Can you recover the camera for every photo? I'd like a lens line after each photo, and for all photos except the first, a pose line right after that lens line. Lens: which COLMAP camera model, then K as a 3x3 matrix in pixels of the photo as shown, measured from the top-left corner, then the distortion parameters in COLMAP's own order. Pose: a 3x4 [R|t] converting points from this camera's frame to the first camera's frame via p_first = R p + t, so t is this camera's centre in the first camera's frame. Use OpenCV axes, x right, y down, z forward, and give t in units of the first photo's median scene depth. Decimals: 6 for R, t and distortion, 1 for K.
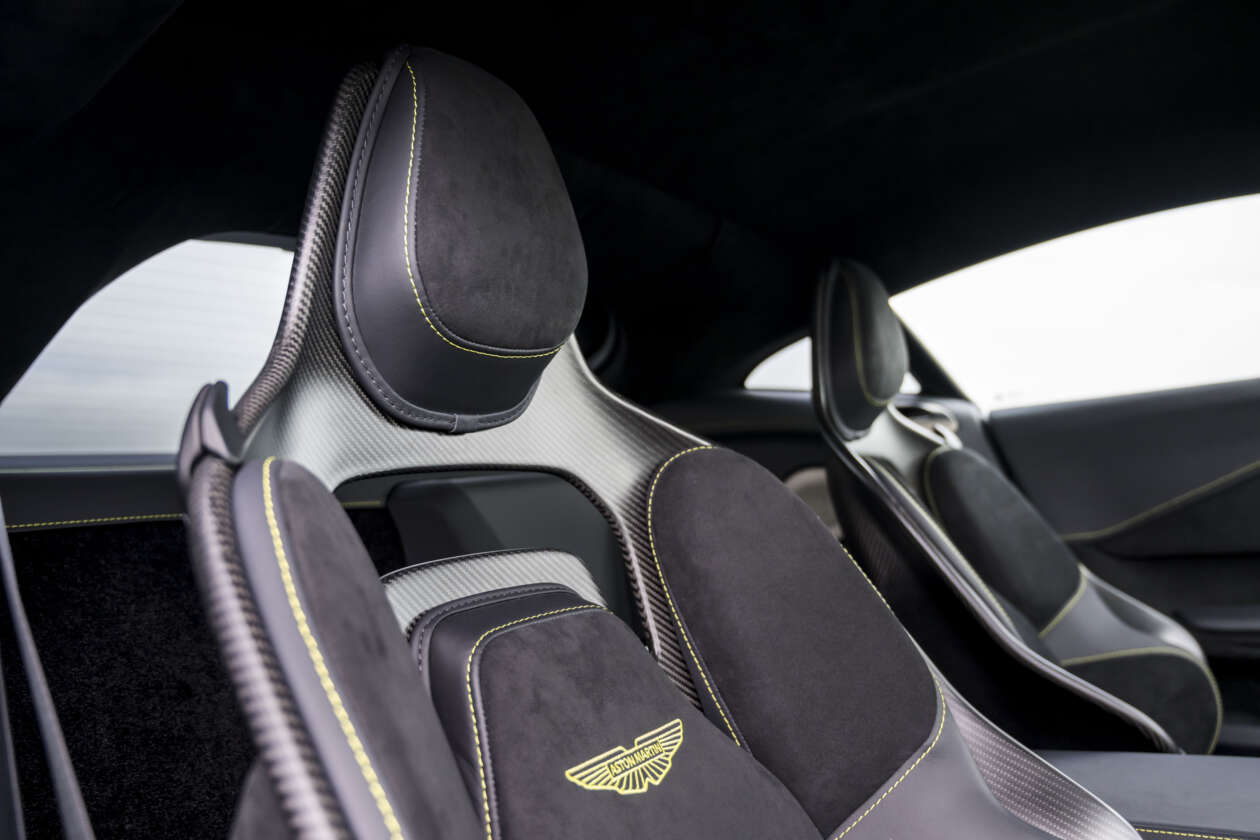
lens RADIAL K [[997.8, 0, 630.0], [0, 997.8, 420.0], [0, 0, 1]] dist [-0.004907, -0.003403]
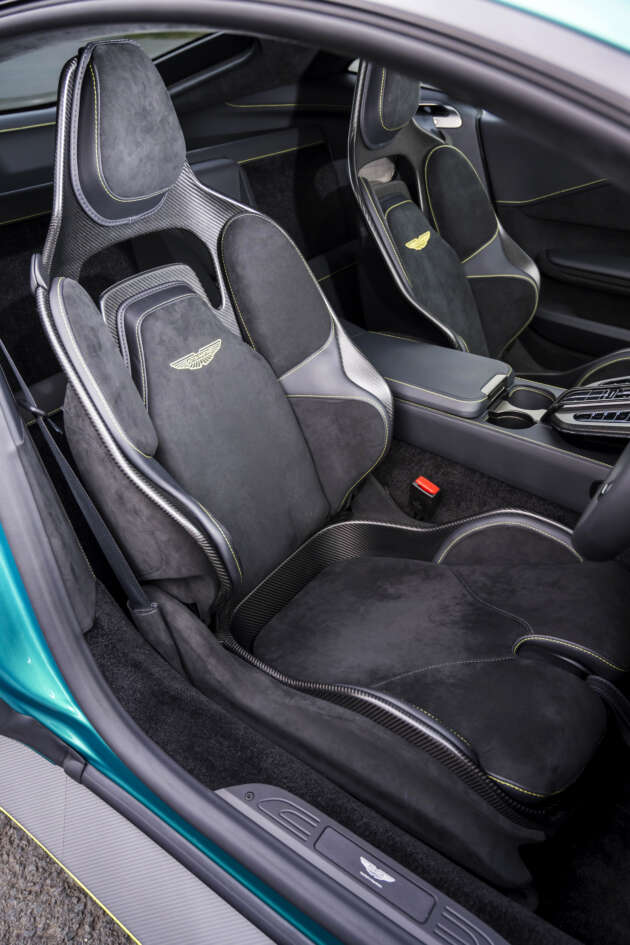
lens RADIAL K [[672.8, 0, 315.0], [0, 672.8, 472.5], [0, 0, 1]] dist [-0.001372, -0.000085]
pose [[0.995732, 0.091857, 0.008957, 0.362778], [-0.077016, 0.773503, 0.629096, -0.673117], [0.050858, -0.627100, 0.777276, -0.742105]]
